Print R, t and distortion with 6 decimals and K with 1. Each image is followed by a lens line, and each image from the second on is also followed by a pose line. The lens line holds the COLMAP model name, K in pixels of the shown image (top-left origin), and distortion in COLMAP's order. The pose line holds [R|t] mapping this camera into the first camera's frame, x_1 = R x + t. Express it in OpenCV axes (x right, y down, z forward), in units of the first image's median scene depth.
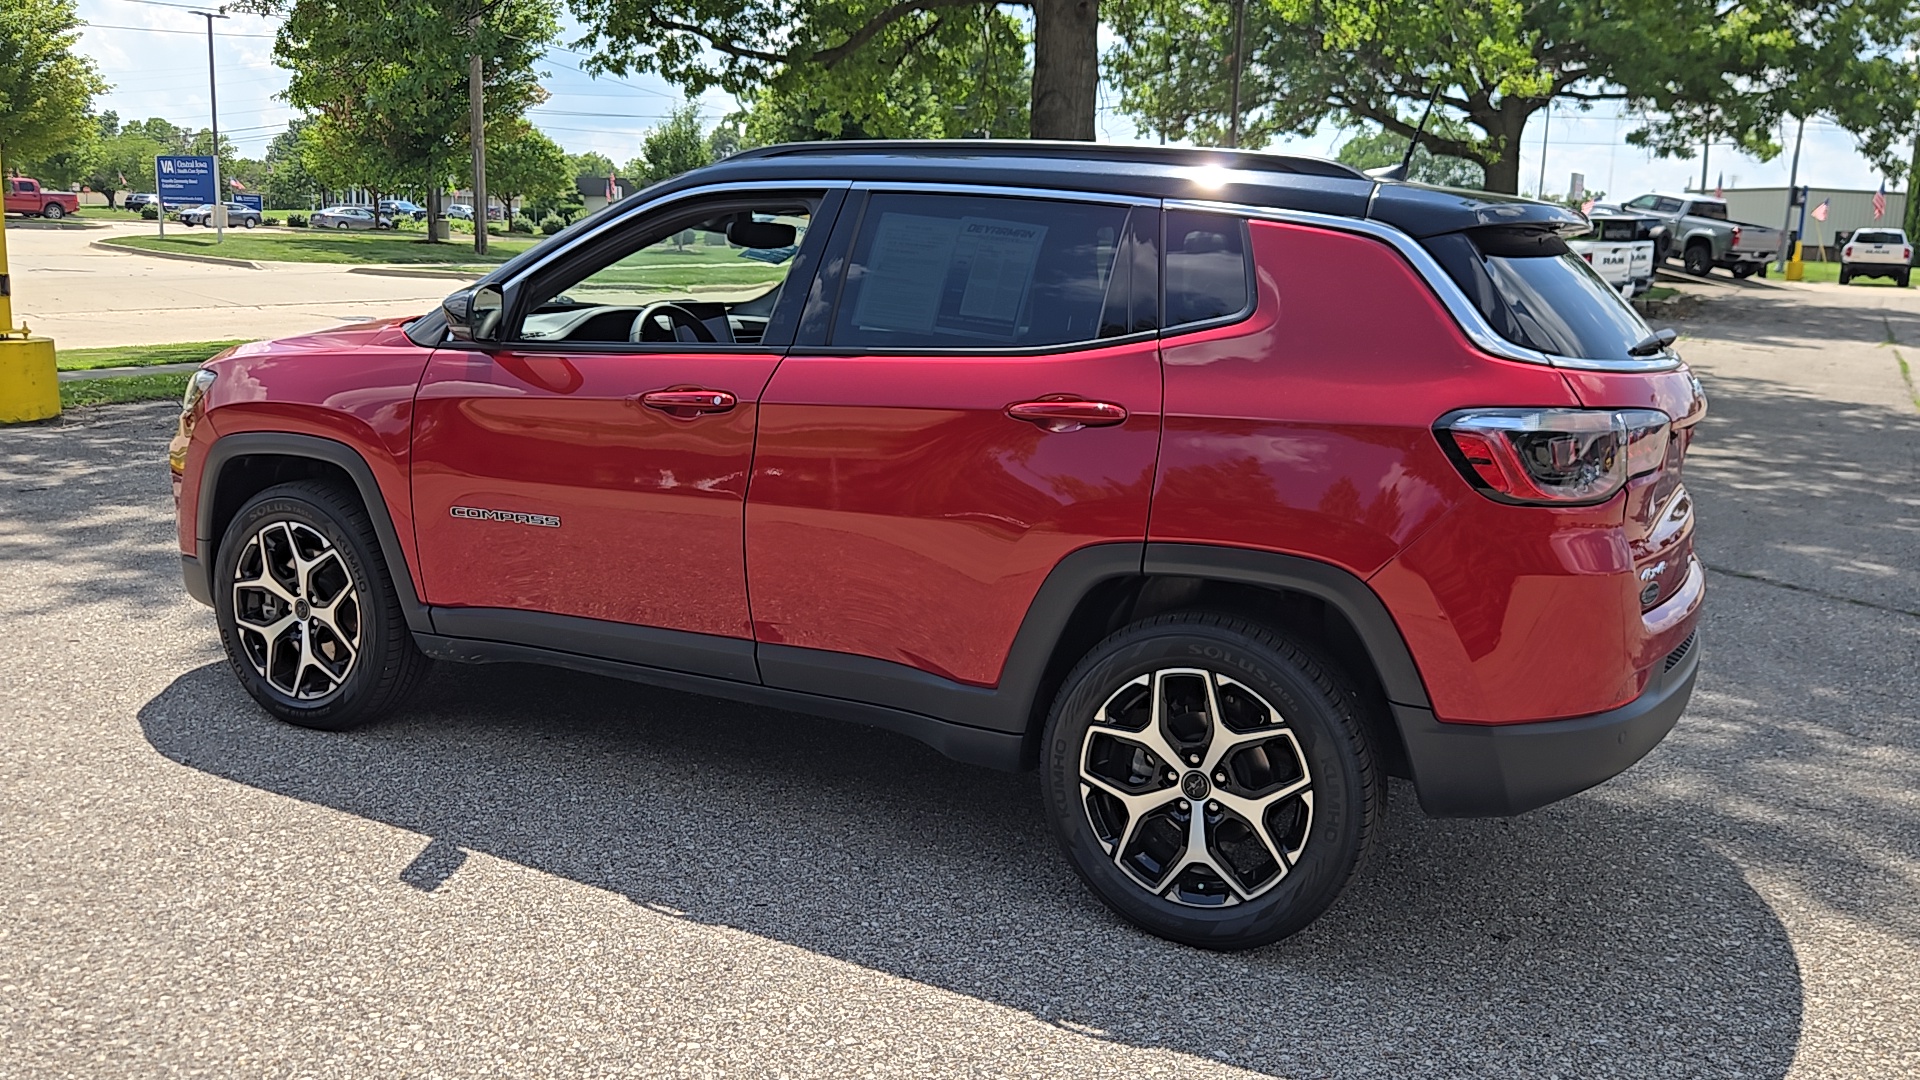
lens RADIAL K [[1614.8, 0, 952.0], [0, 1614.8, 531.8], [0, 0, 1]] dist [0.009761, -0.018745]
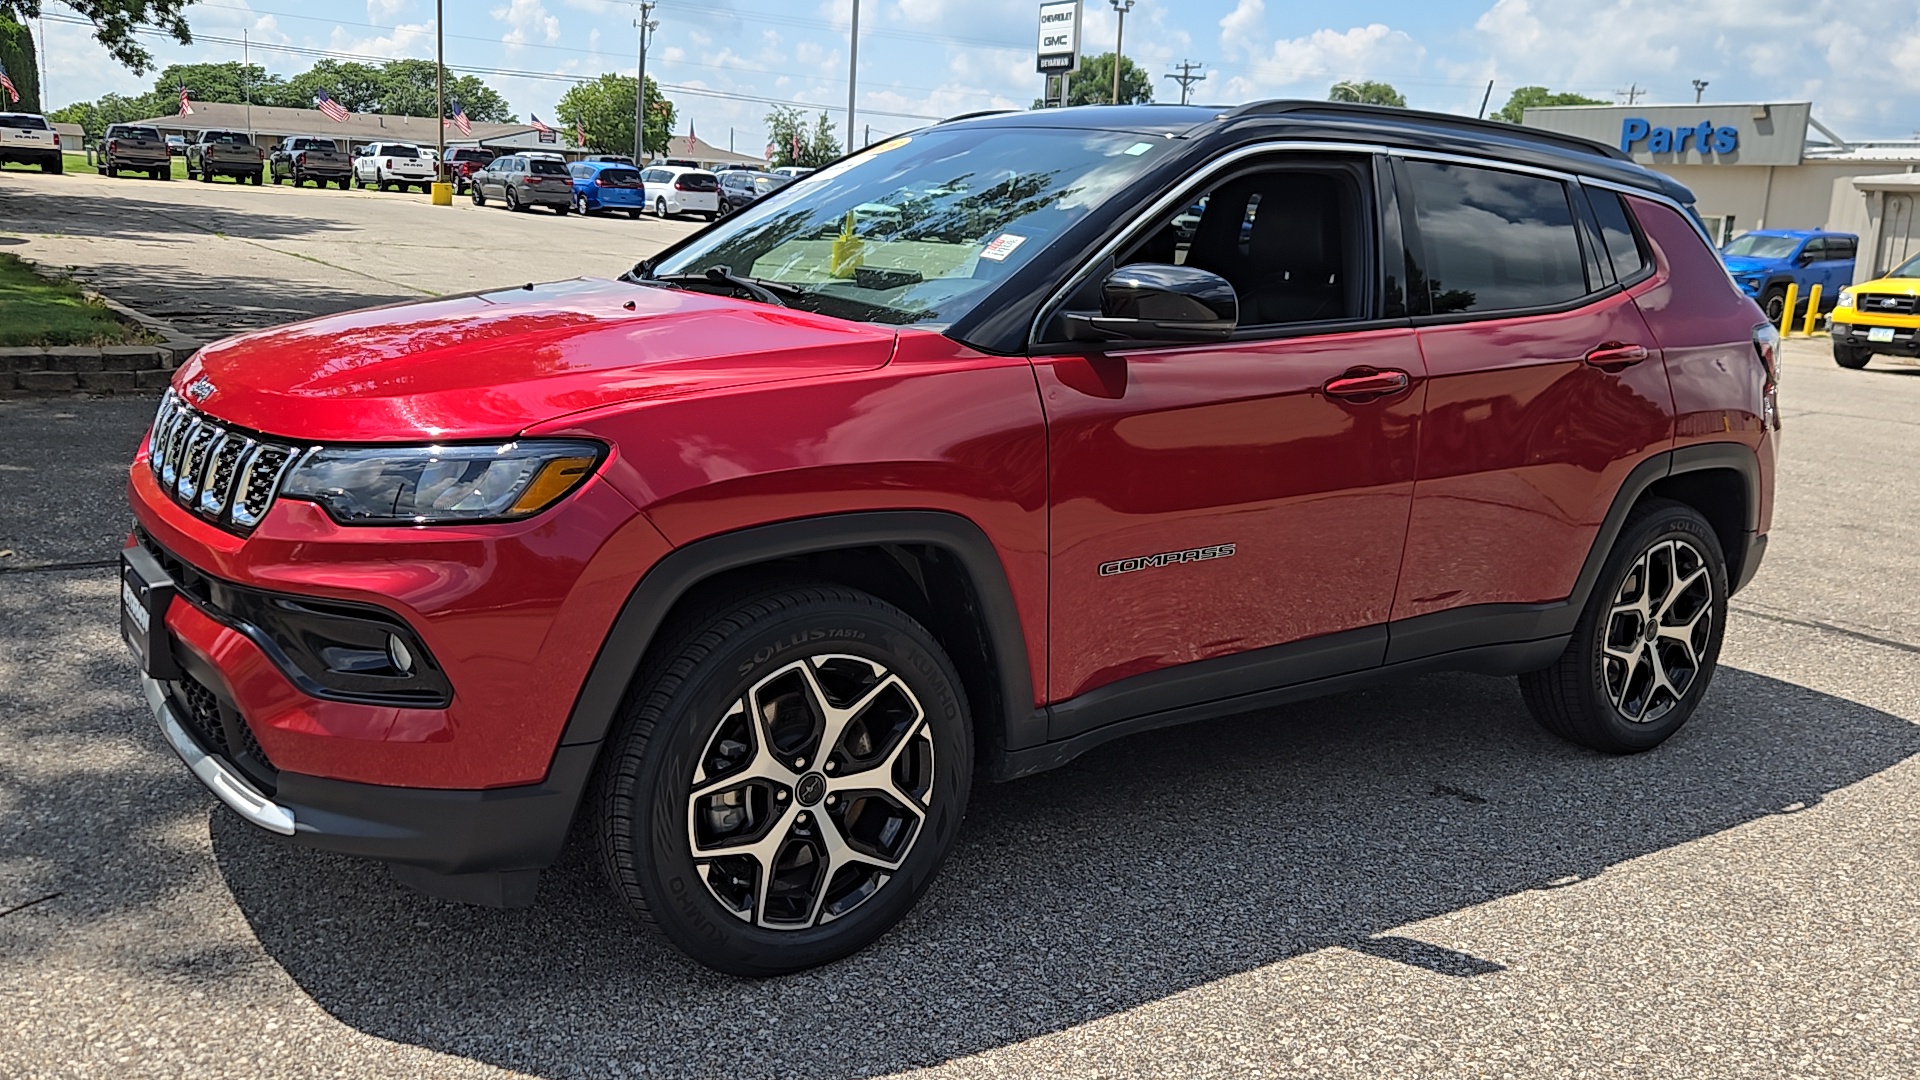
lens RADIAL K [[1614.8, 0, 952.0], [0, 1614.8, 531.8], [0, 0, 1]] dist [0.009761, -0.018745]
pose [[0.450993, -0.187771, 0.872552, -1.072440], [0.125073, 0.981269, 0.146521, -0.160843], [-0.883720, 0.043053, 0.466031, 0.769150]]
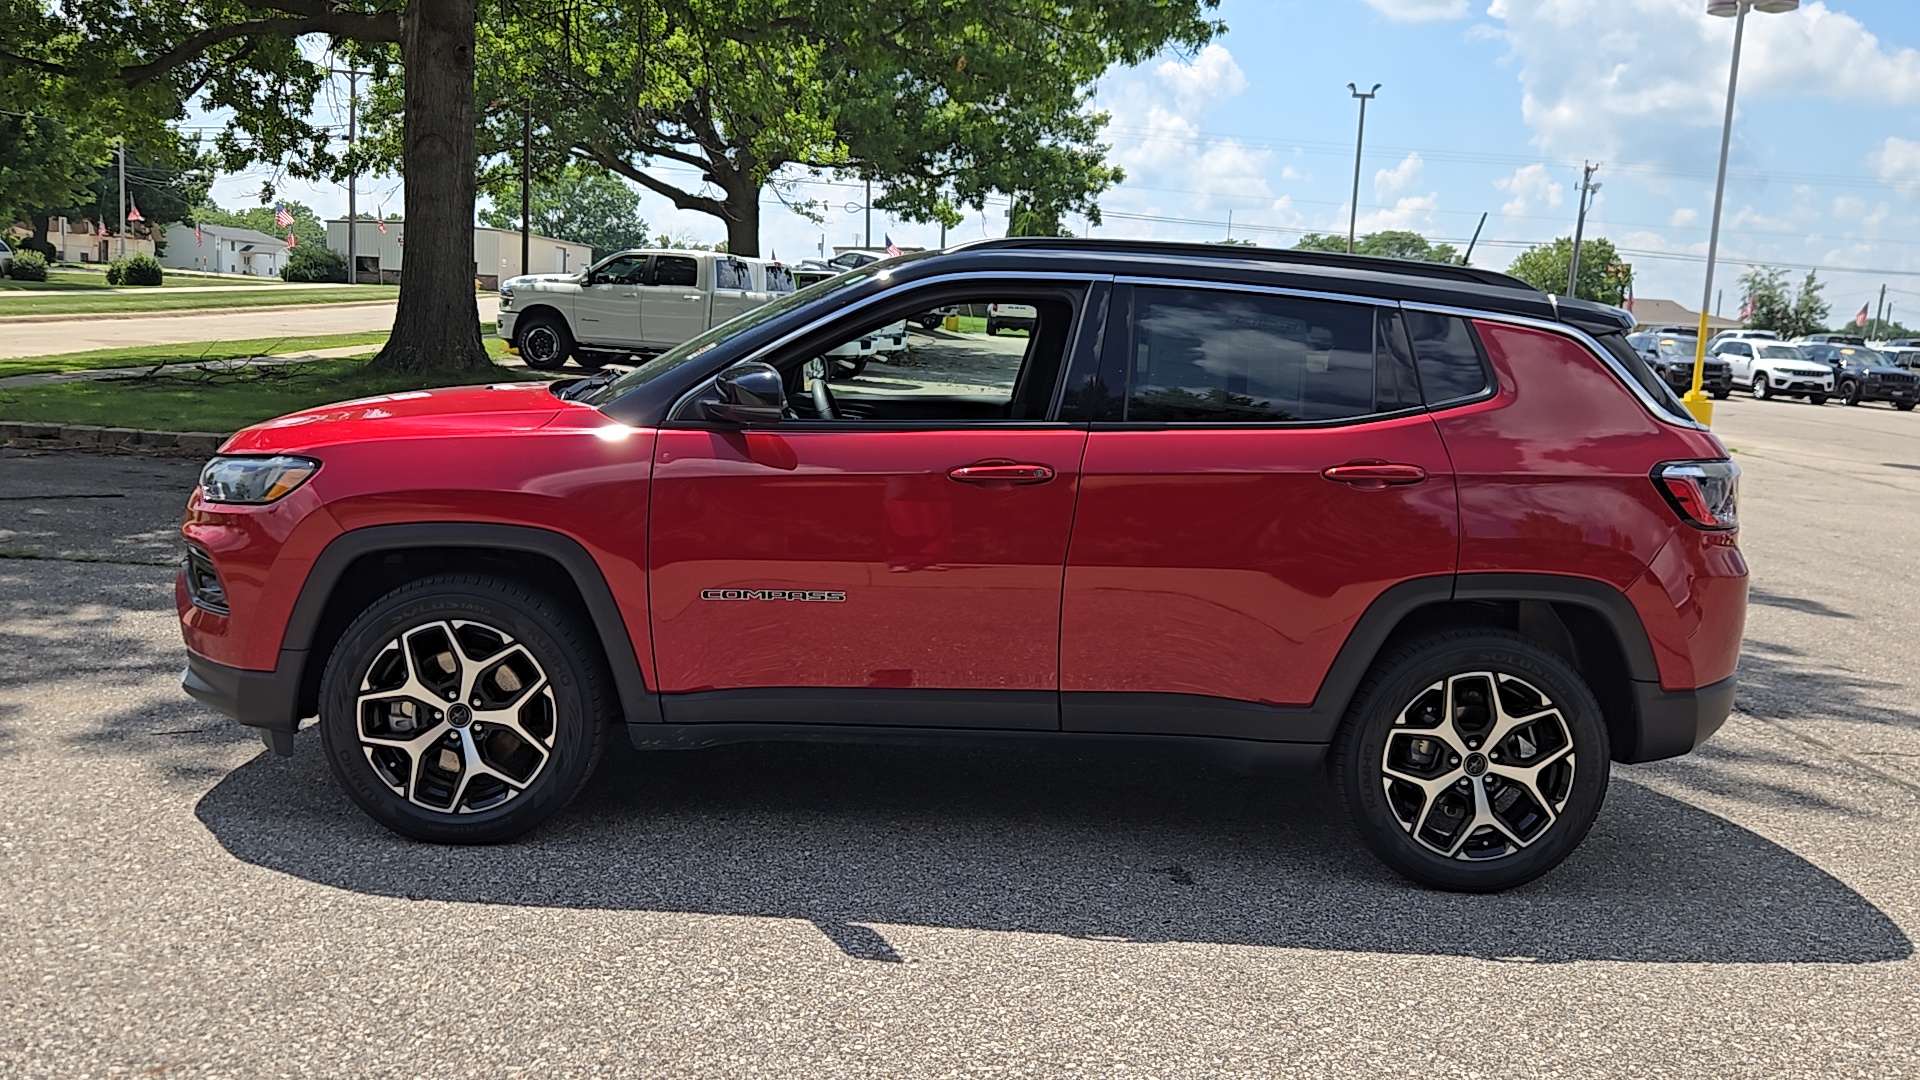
lens RADIAL K [[1614.8, 0, 952.0], [0, 1614.8, 531.8], [0, 0, 1]] dist [0.009761, -0.018745]
pose [[0.872477, -0.051464, 0.485937, -0.704245], [0.064075, 0.997901, -0.009359, -0.034237], [-0.484436, 0.039302, 0.873944, 0.074723]]
